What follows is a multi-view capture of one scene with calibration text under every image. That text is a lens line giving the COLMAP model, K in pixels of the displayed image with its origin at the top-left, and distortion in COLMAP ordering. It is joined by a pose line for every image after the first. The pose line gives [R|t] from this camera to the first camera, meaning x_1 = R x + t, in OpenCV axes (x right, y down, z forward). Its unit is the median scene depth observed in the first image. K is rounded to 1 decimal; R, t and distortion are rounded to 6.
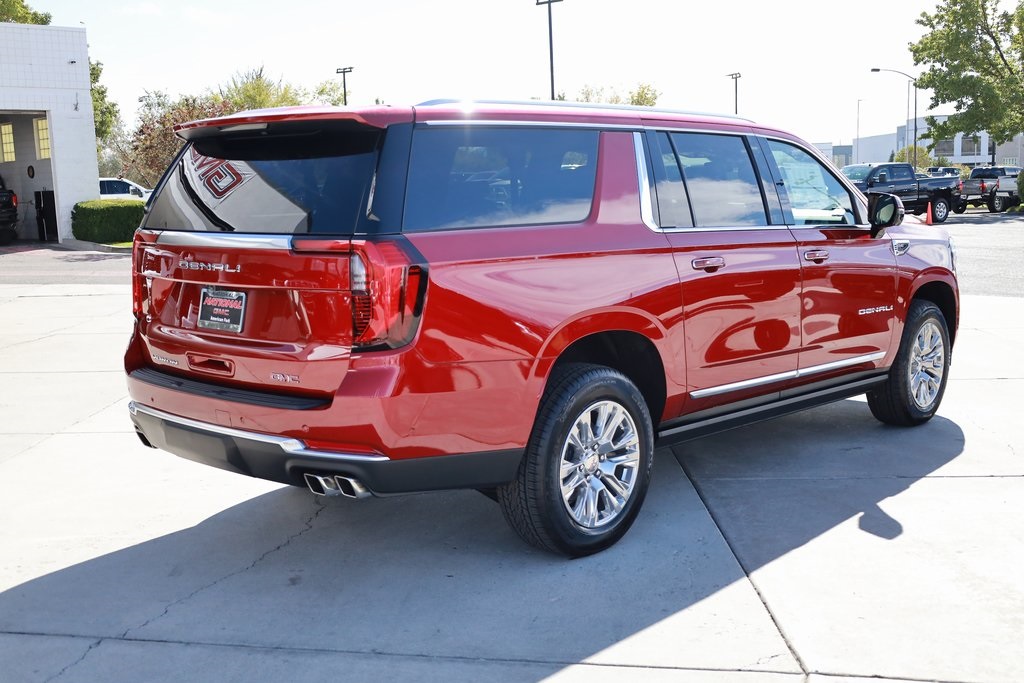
lens RADIAL K [[1123.4, 0, 510.4], [0, 1123.4, 345.6], [0, 0, 1]] dist [-0.004620, -0.024351]
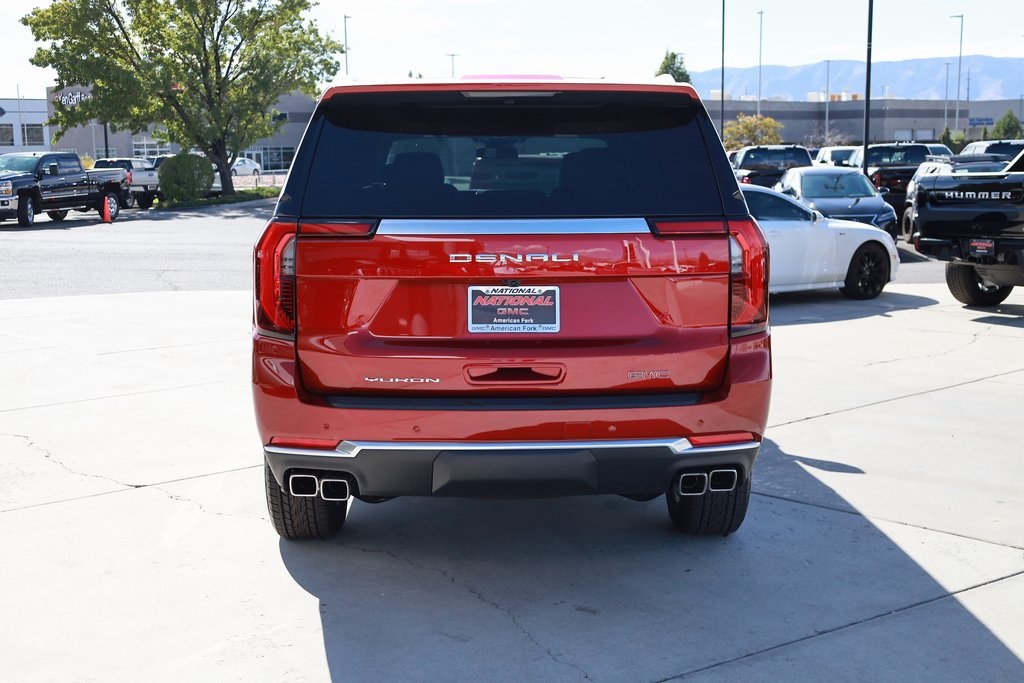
lens RADIAL K [[1302.0, 0, 506.6], [0, 1302.0, 337.7], [0, 0, 1]] dist [0.010254, -0.024828]
pose [[0.717917, -0.077440, 0.691808, -0.711222], [0.092330, 0.995606, 0.015632, -0.019827], [-0.689979, 0.052653, 0.721912, 0.222746]]
